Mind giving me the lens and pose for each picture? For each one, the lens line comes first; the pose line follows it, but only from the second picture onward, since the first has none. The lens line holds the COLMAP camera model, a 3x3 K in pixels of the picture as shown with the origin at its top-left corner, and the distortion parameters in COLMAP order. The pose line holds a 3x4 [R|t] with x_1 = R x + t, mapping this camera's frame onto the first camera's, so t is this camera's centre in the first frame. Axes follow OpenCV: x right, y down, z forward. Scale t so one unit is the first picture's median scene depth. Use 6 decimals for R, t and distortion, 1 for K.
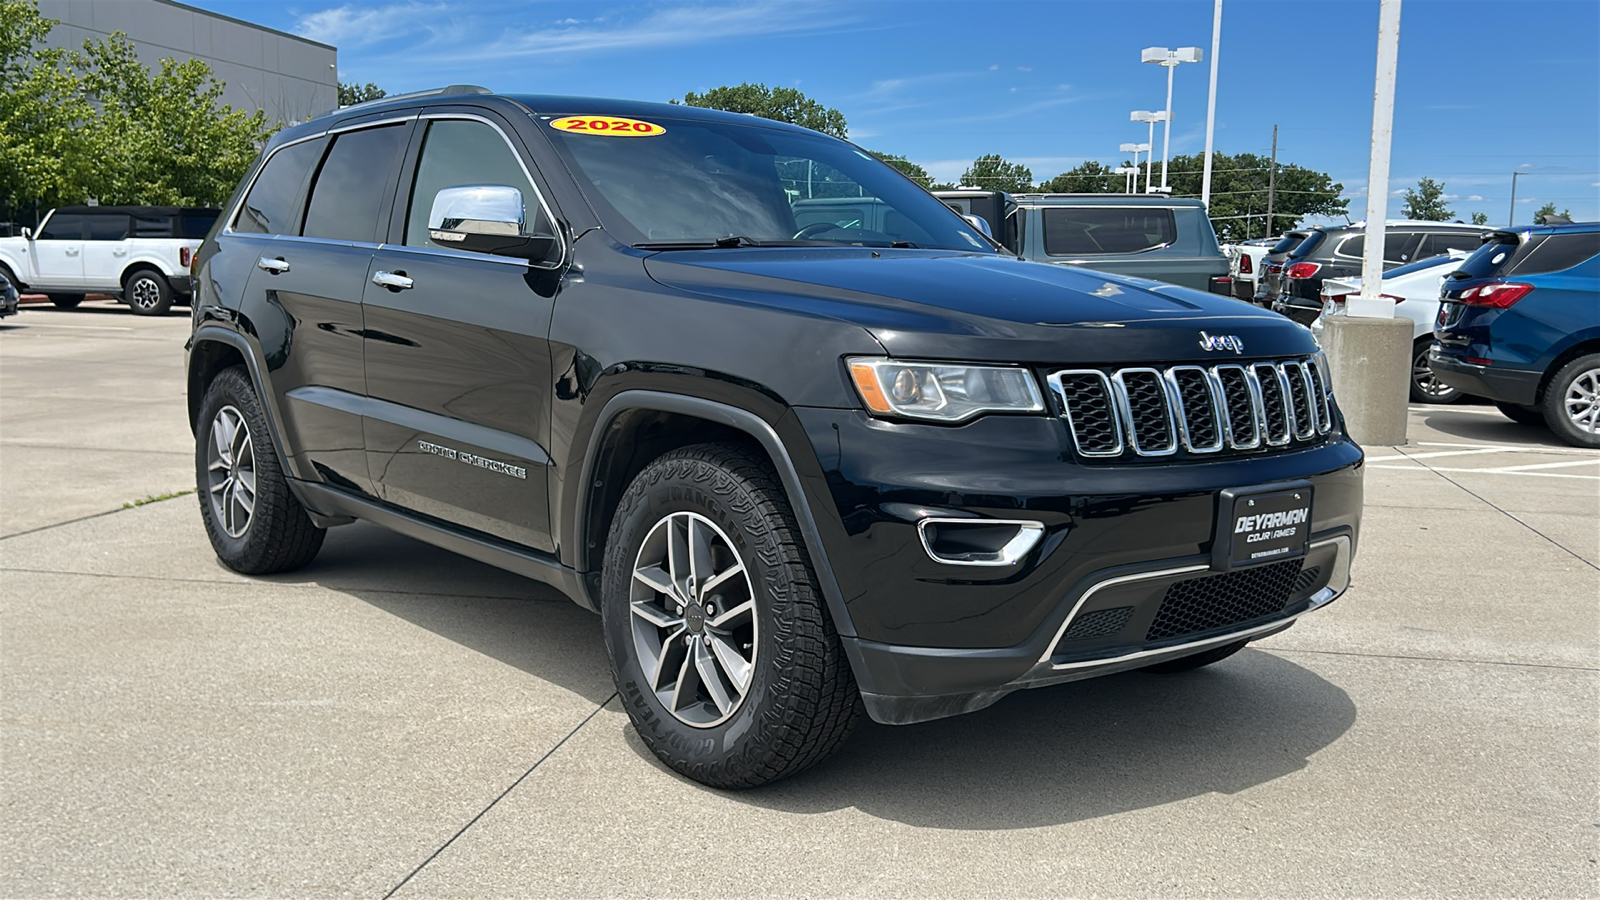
lens RADIAL K [[1470.5, 0, 800.6], [0, 1470.5, 457.7], [0, 0, 1]] dist [0.036248, 0.000000]
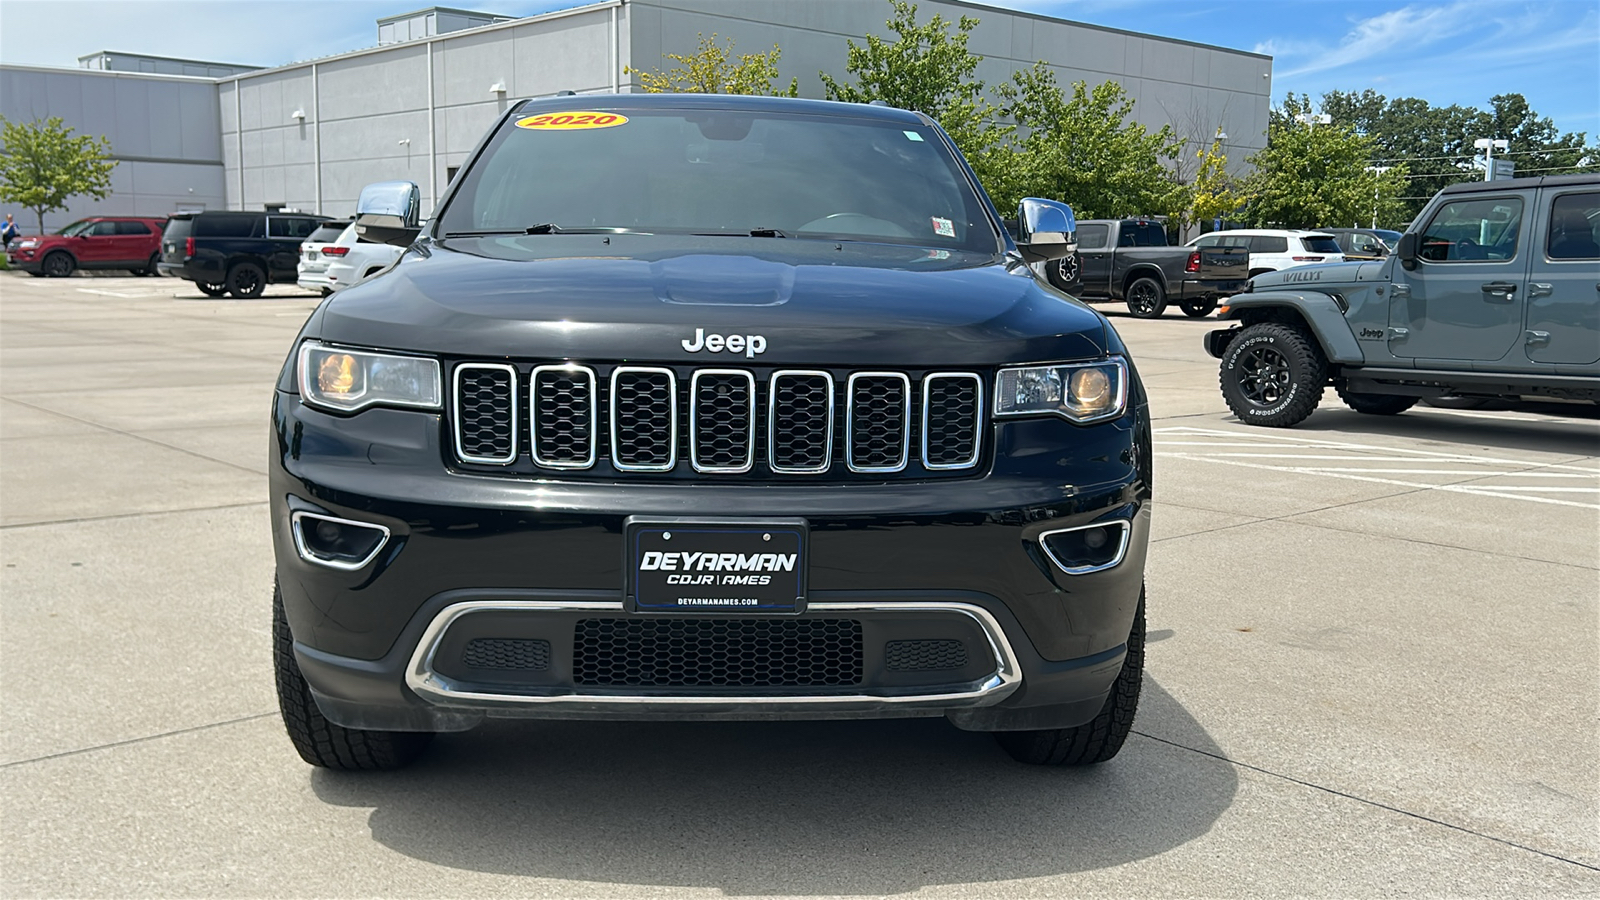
lens RADIAL K [[1470.5, 0, 808.8], [0, 1470.5, 445.6], [0, 0, 1]] dist [0.036248, 0.000000]
pose [[0.804820, 0.072469, -0.589078, 0.815917], [-0.081231, 0.996628, 0.011625, -0.033893], [0.587934, 0.038495, 0.807993, 0.370658]]
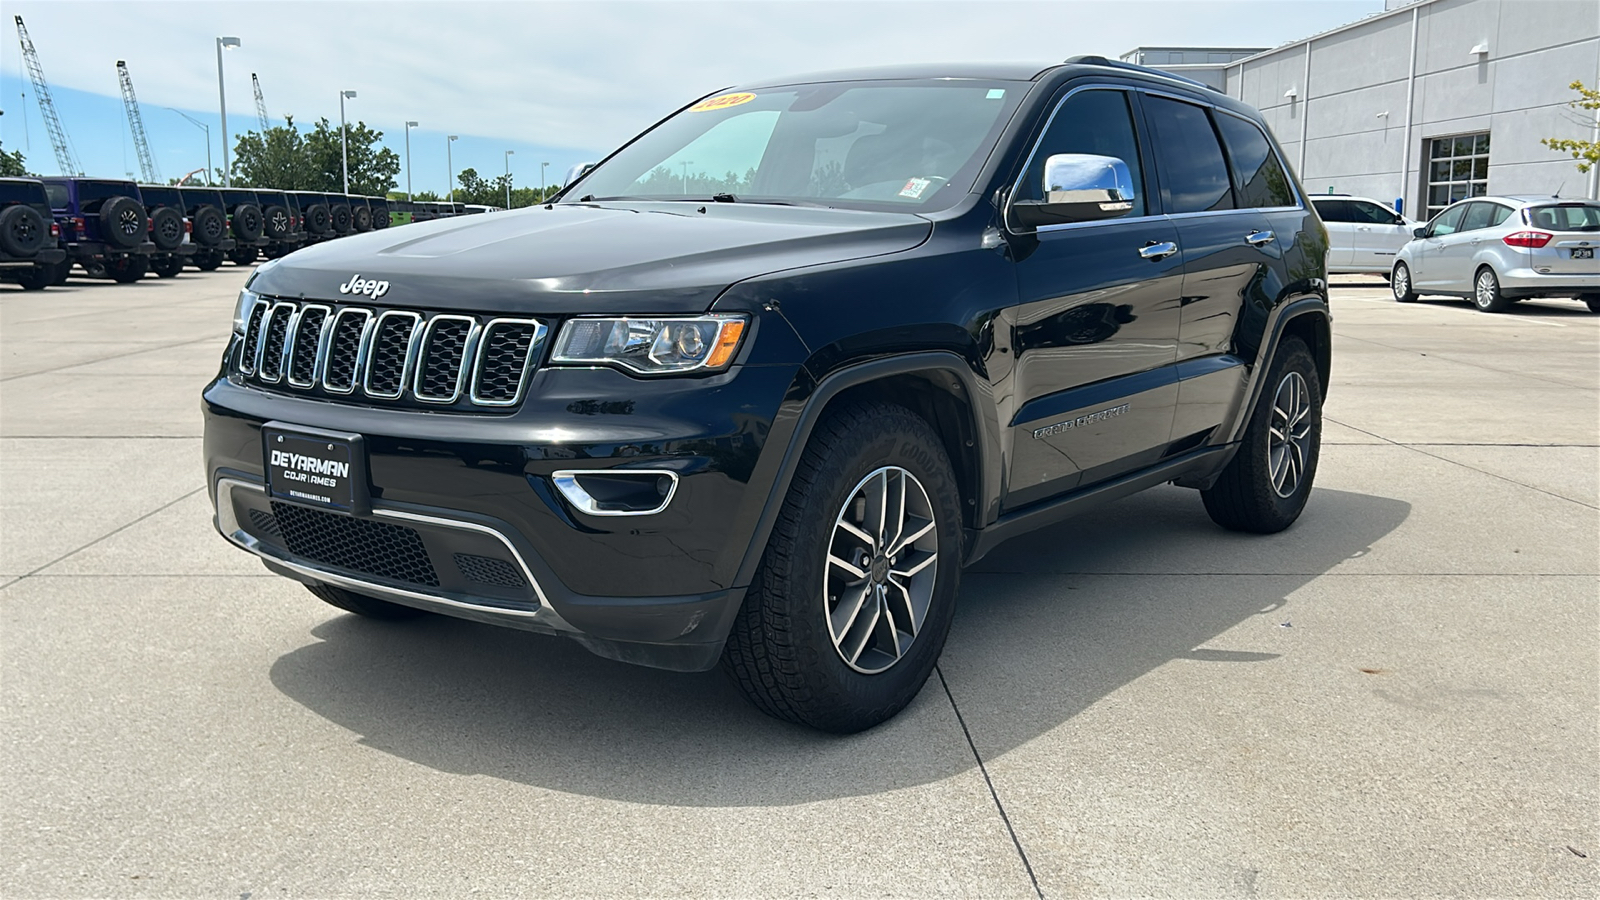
lens RADIAL K [[1470.5, 0, 825.4], [0, 1470.5, 460.1], [0, 0, 1]] dist [0.036248, 0.000000]
pose [[0.249131, 0.139575, -0.958359, 1.339649], [-0.131135, 0.985309, 0.109411, -0.113078], [0.959551, 0.098417, 0.263774, 1.054957]]
